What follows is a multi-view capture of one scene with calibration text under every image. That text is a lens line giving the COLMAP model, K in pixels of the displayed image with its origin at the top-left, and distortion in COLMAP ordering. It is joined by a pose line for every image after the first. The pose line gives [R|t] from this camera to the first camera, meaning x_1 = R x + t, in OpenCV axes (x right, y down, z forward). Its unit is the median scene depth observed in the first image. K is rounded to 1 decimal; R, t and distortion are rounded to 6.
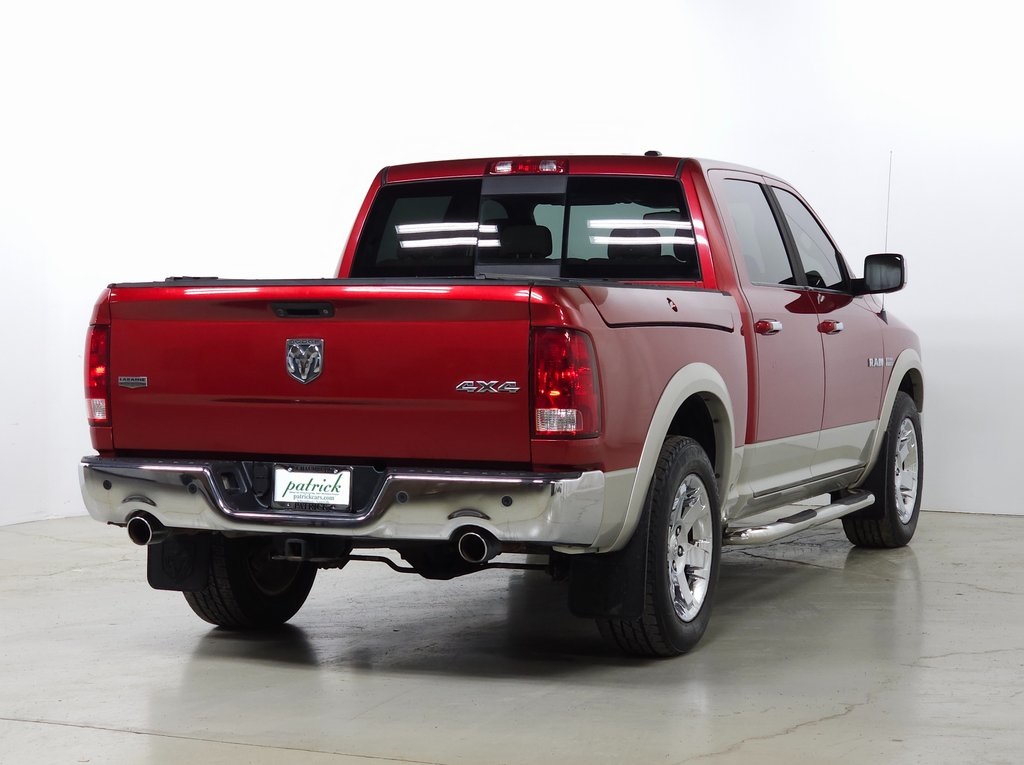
lens RADIAL K [[2195.2, 0, 513.6], [0, 2195.2, 382.1], [0, 0, 1]] dist [-0.267897, 0.000000]
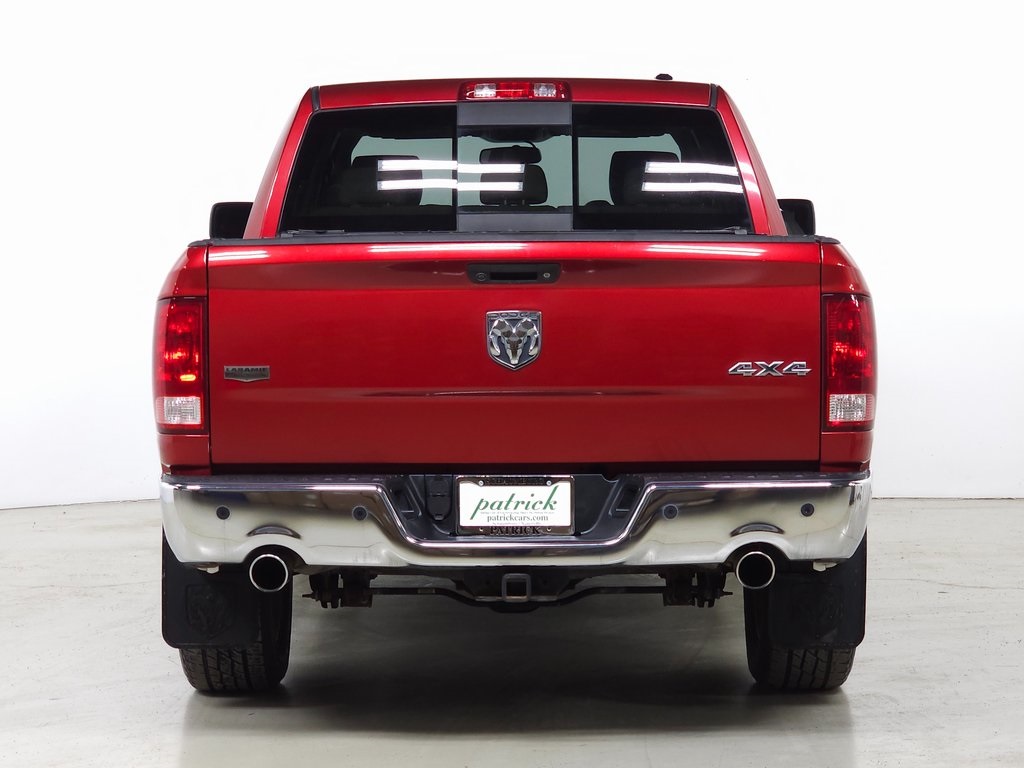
lens RADIAL K [[2695.2, 0, 512.6], [0, 2695.2, 382.1], [0, 0, 1]] dist [-0.927714, 0.000000]
pose [[0.925645, -0.023459, 0.377666, -0.444593], [0.019241, 0.999703, 0.014940, -0.008935], [-0.377904, -0.006562, 0.925821, 0.129623]]
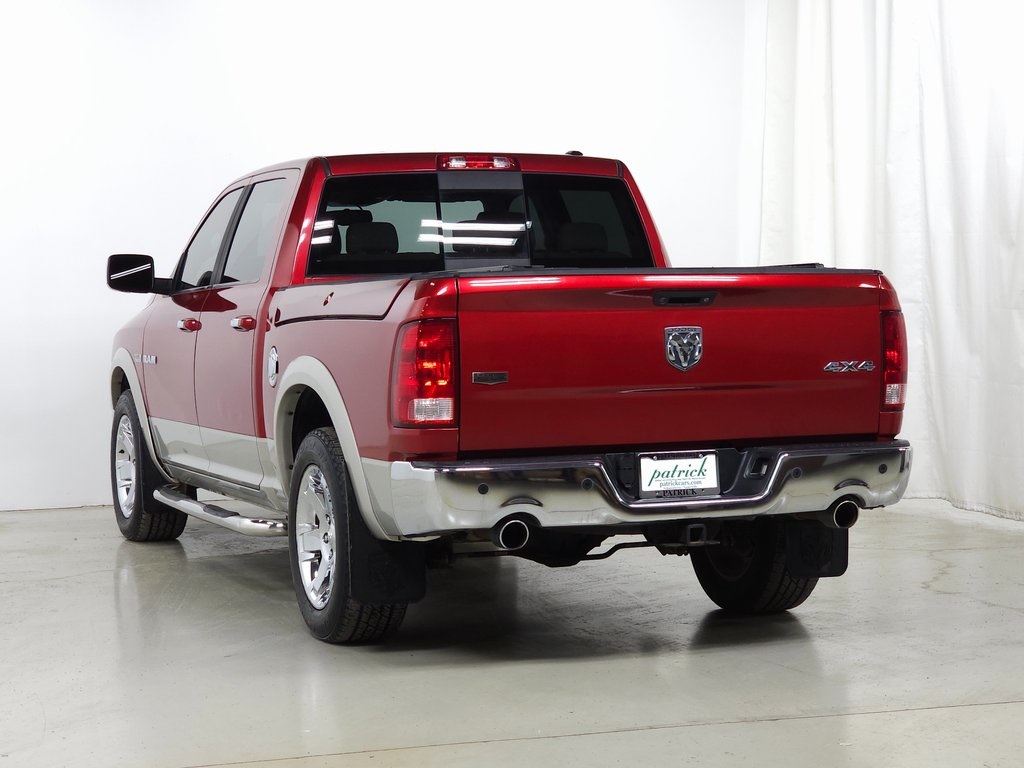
lens RADIAL K [[2070.4, 0, 512.7], [0, 2070.4, 385.4], [0, 0, 1]] dist [-0.267222, 0.000000]
pose [[0.721572, -0.038985, 0.691241, -0.802454], [0.039403, 0.999108, 0.015216, -0.010252], [-0.691217, 0.016257, 0.722464, 0.360120]]
